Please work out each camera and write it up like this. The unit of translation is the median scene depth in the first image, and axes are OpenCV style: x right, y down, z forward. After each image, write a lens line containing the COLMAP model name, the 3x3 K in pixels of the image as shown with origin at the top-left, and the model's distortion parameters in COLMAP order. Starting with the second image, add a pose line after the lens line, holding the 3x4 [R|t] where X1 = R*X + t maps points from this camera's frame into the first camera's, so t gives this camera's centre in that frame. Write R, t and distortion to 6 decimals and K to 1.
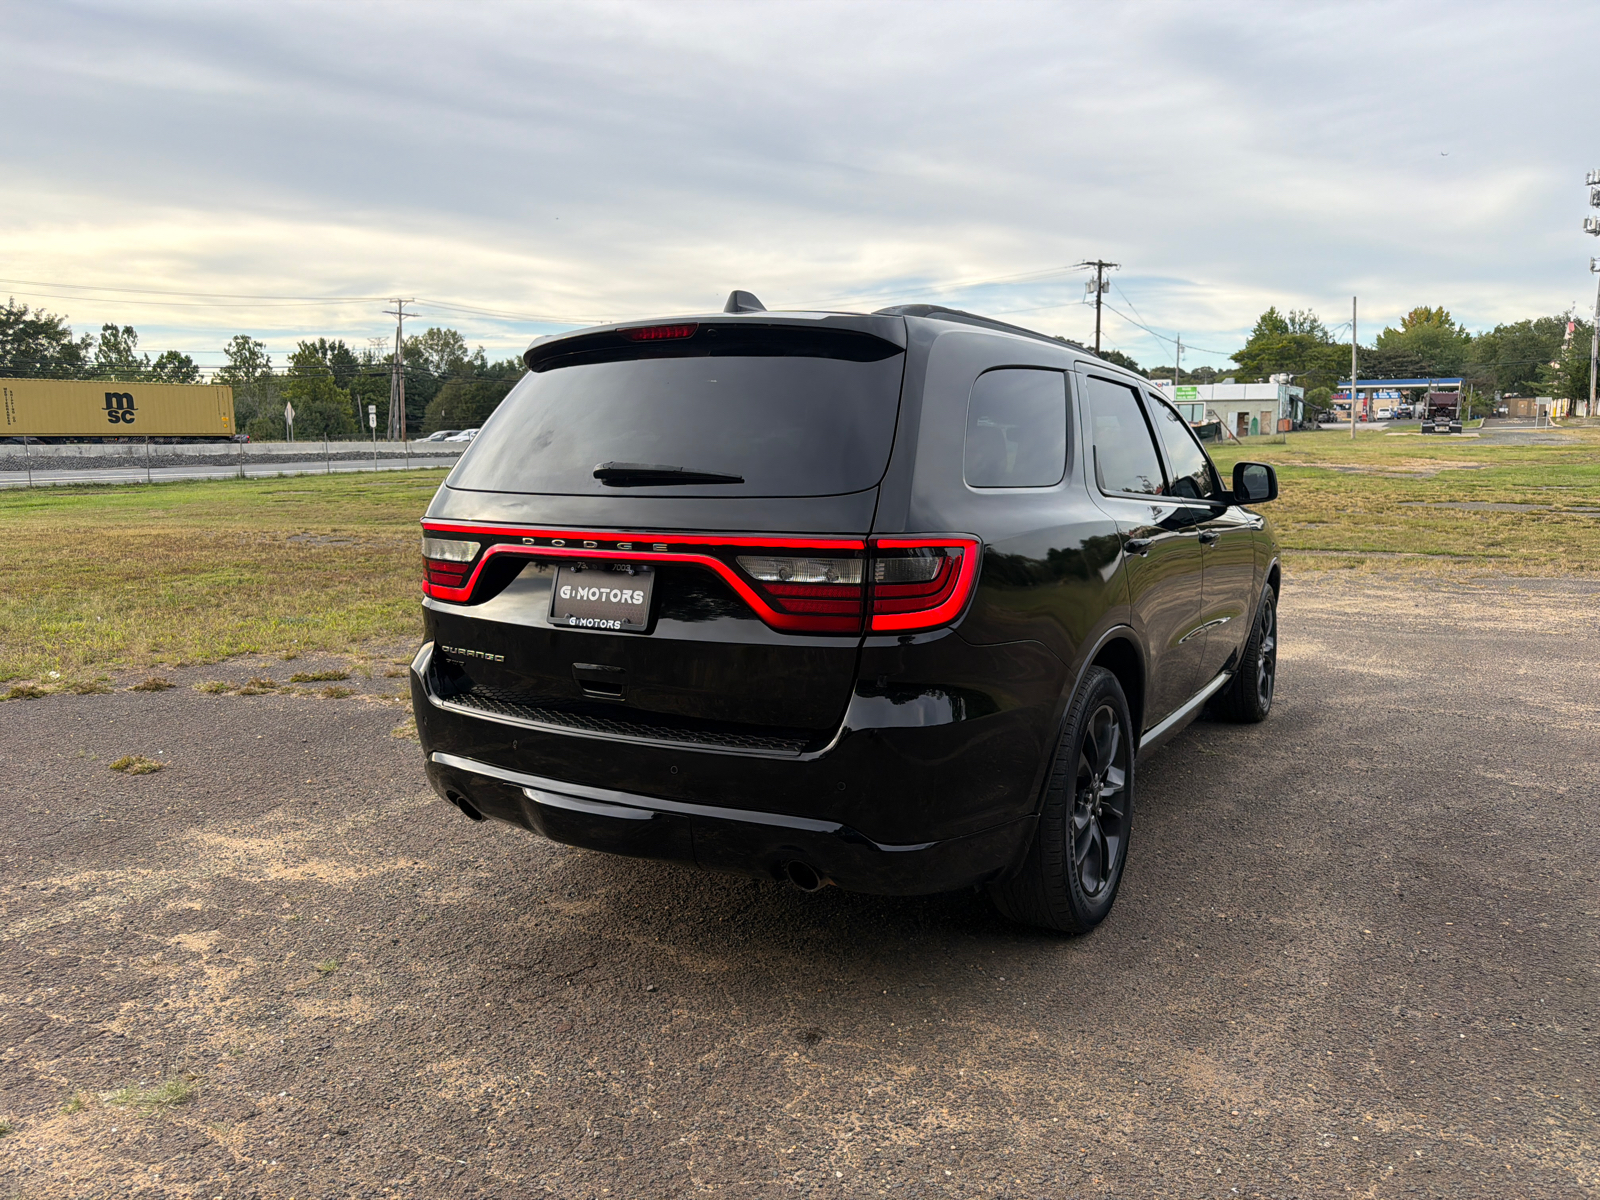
lens RADIAL K [[1140.5, 0, 798.7], [0, 1140.5, 607.5], [0, 0, 1]] dist [0.036230, -0.053432]
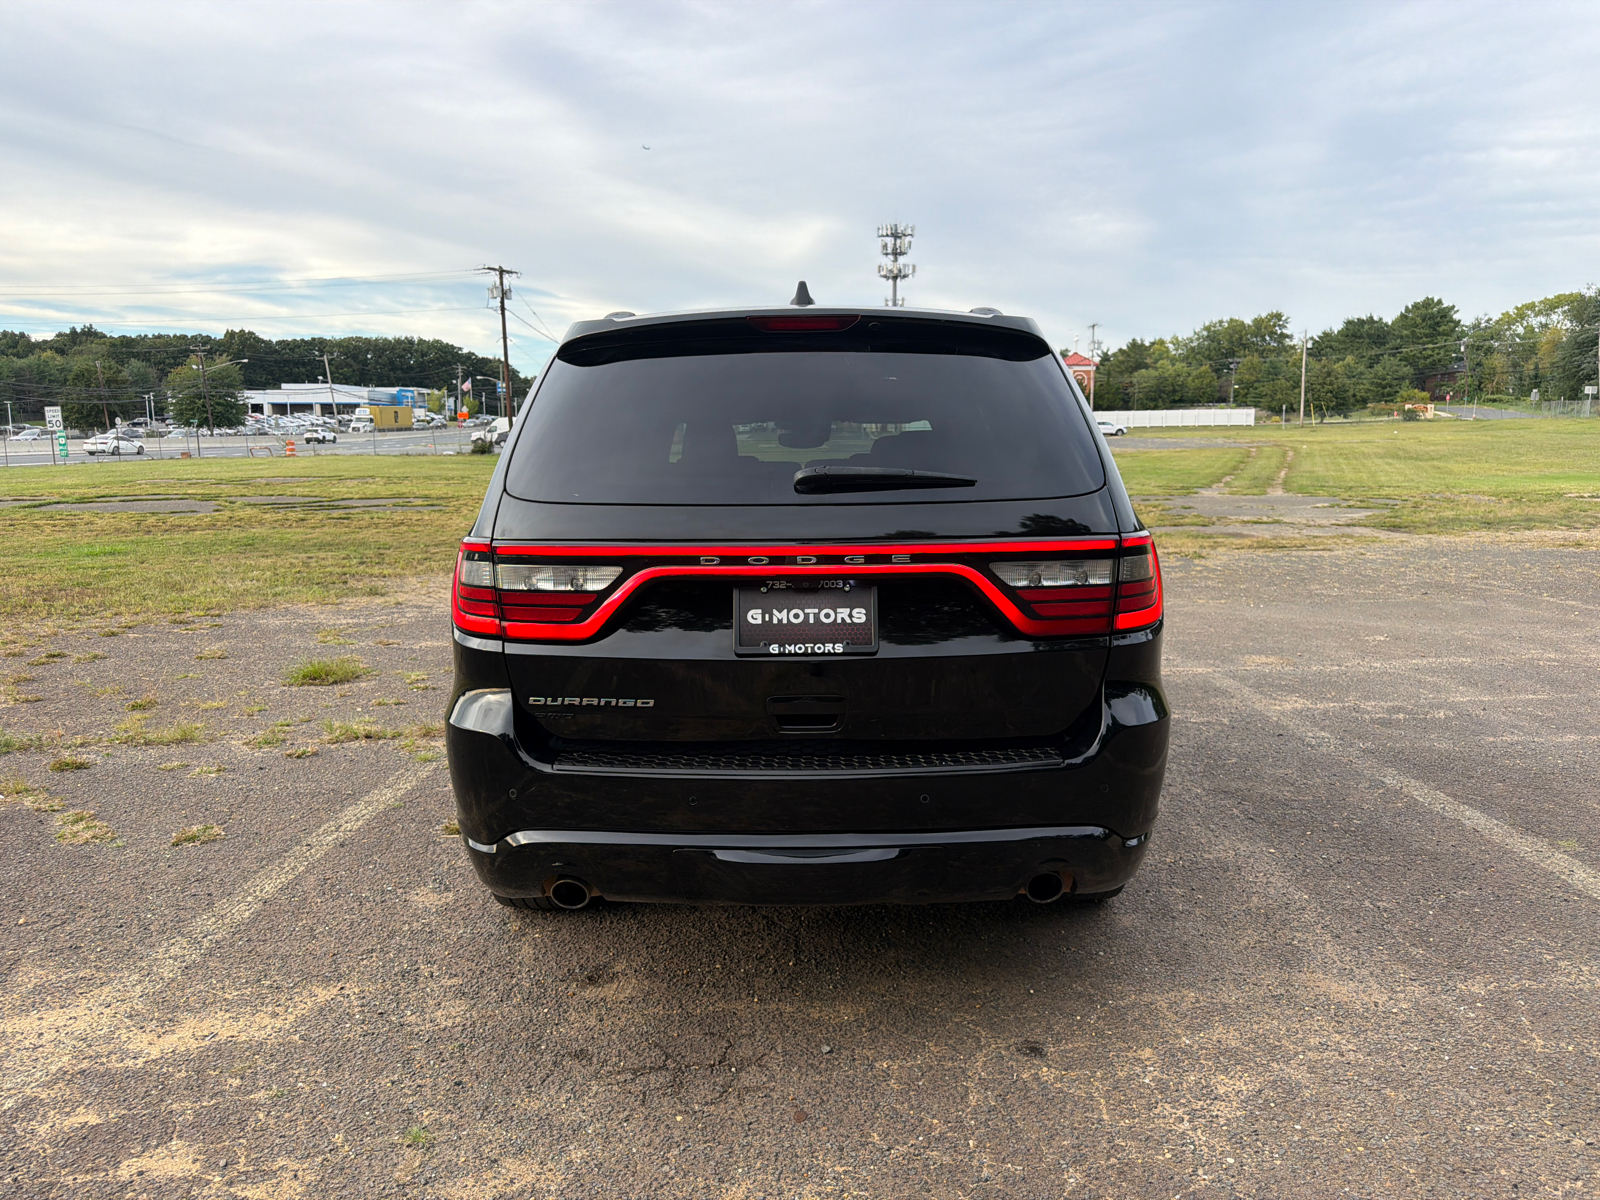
lens RADIAL K [[1140.5, 0, 798.7], [0, 1140.5, 607.5], [0, 0, 1]] dist [0.036230, -0.053432]
pose [[0.862135, -0.069784, 0.501850, -0.520072], [0.072639, 0.997262, 0.013887, -0.025642], [-0.501445, 0.024481, 0.864843, 0.200726]]
